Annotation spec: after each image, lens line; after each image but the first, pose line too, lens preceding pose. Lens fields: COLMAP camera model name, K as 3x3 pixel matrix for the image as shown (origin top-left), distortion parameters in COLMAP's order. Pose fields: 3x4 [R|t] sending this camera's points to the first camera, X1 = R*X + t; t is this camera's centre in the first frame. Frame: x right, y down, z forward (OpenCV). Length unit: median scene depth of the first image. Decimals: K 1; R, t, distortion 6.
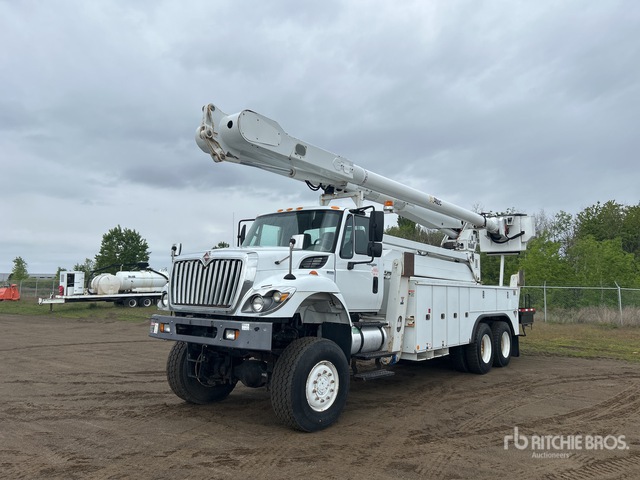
lens RADIAL K [[493.7, 0, 320.0], [0, 493.7, 240.0], [0, 0, 1]] dist [0.045510, -0.000185]
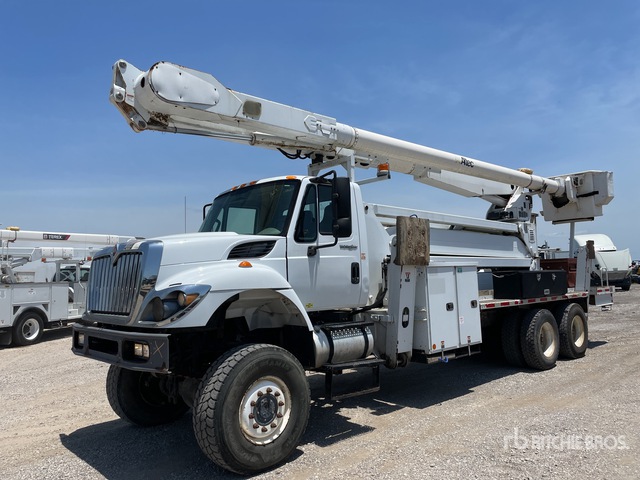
lens RADIAL K [[493.7, 0, 320.0], [0, 493.7, 240.0], [0, 0, 1]] dist [0.045510, -0.000185]
pose [[0.984199, -0.056951, -0.167660, 0.206082], [0.063457, 0.997415, 0.033703, 0.009442], [0.165307, -0.043810, 0.985269, 0.243692]]
